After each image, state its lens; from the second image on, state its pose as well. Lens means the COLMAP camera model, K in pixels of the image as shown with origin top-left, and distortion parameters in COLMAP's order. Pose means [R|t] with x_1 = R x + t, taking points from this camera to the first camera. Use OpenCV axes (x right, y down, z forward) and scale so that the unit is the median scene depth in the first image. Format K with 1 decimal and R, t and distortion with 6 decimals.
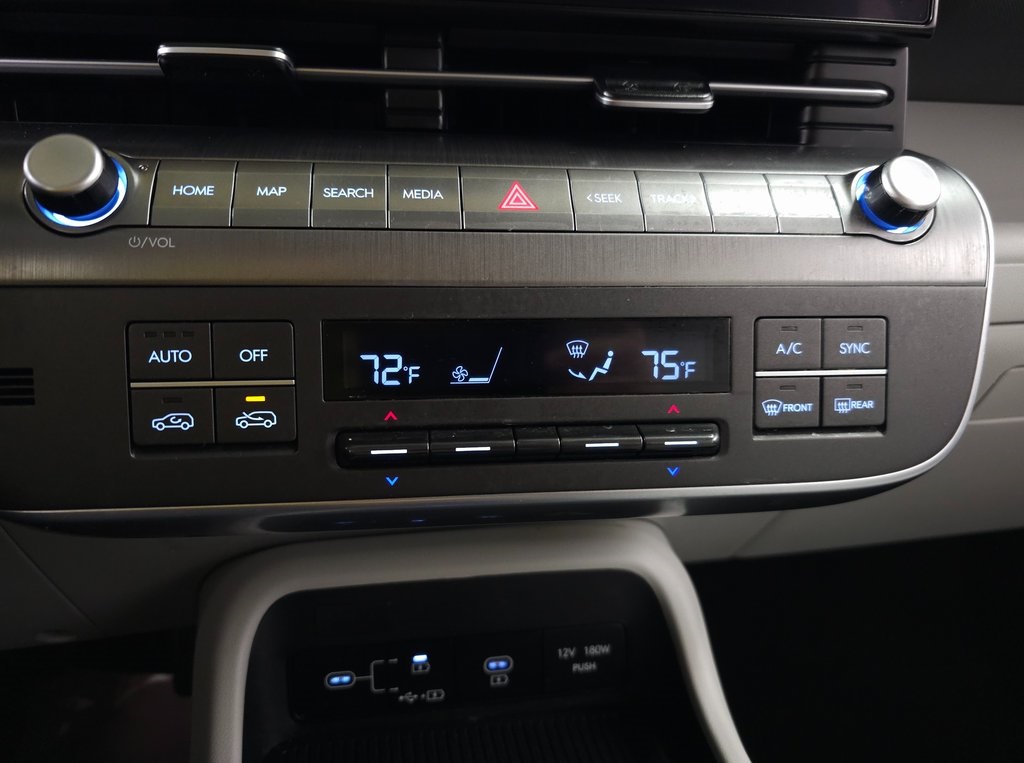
lens RADIAL K [[703.7, 0, 512.0], [0, 703.7, 381.5], [0, 0, 1]] dist [0.057193, -0.100317]
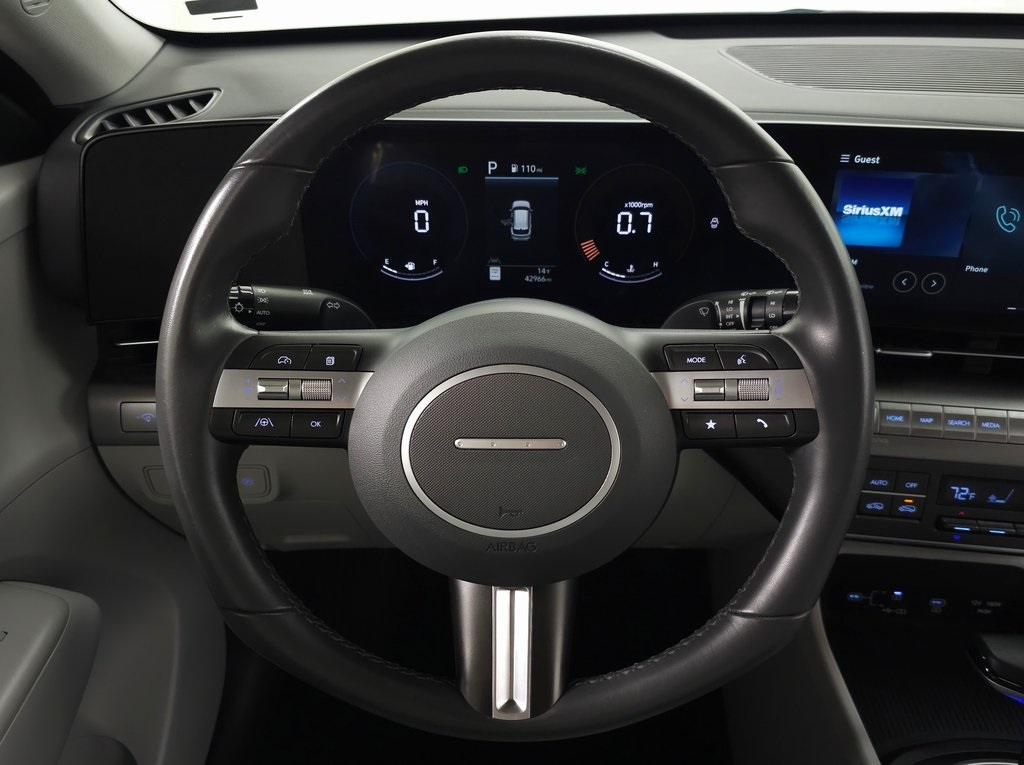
lens RADIAL K [[815.1, 0, 510.4], [0, 815.1, 410.7], [0, 0, 1]] dist [0.042961, -0.065452]
pose [[0.963855, 0.116709, -0.239504, -0.997547], [-0.061766, 0.972342, 0.225248, -0.808982], [0.259168, -0.202313, 0.944405, -1.957412]]
